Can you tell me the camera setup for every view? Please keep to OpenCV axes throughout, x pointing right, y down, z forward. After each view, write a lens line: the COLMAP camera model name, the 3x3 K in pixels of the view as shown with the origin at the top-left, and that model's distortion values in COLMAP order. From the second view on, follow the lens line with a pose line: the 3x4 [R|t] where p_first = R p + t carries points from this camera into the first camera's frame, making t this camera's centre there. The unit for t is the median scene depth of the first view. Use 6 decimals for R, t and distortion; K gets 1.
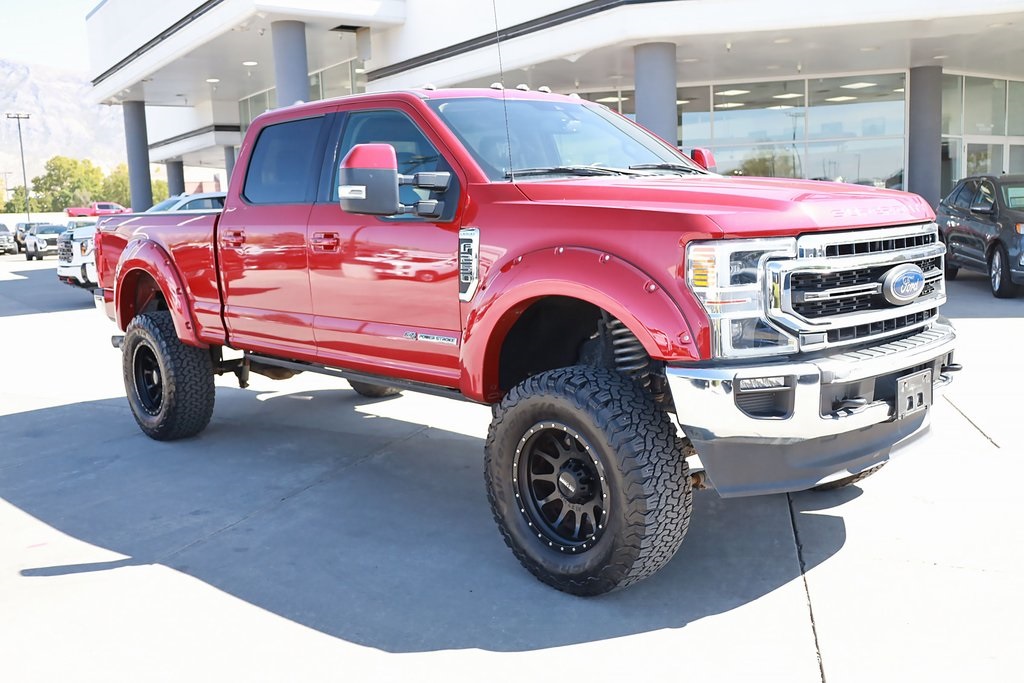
lens RADIAL K [[985.1, 0, 510.1], [0, 985.1, 344.7], [0, 0, 1]] dist [-0.008813, 0.000000]
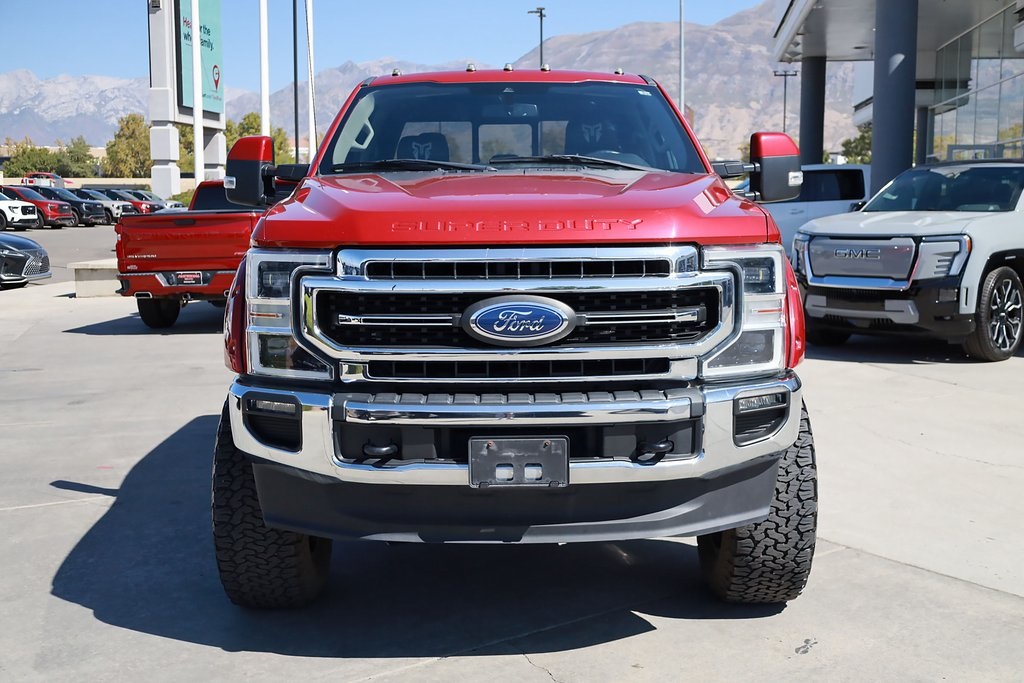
lens RADIAL K [[1260.5, 0, 511.7], [0, 1260.5, 341.6], [0, 0, 1]] dist [-0.024146, 0.000000]
pose [[0.733436, 0.118588, -0.669334, 0.958127], [-0.124719, 0.991426, 0.038990, -0.075703], [0.668219, 0.054882, 0.741938, 0.219511]]
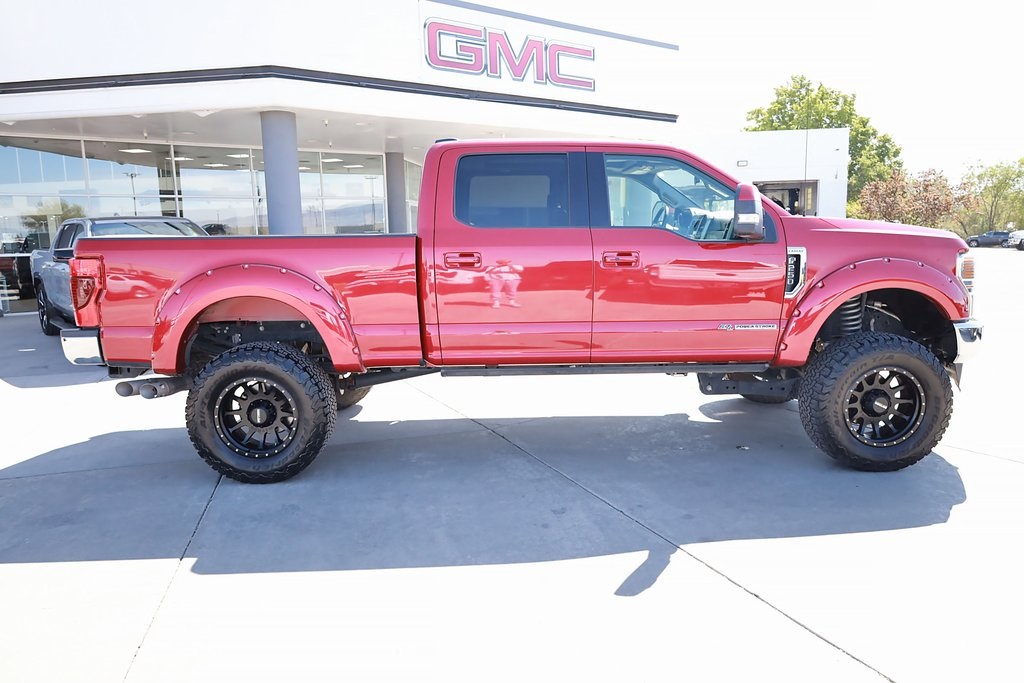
lens RADIAL K [[709.3, 0, 513.5], [0, 709.3, 341.8], [0, 0, 1]] dist [-0.006578, -0.000511]
pose [[0.659044, -0.088586, 0.746870, -1.077073], [0.097107, 0.994750, 0.032299, -0.051611], [-0.745810, 0.051240, 0.664186, 0.603303]]
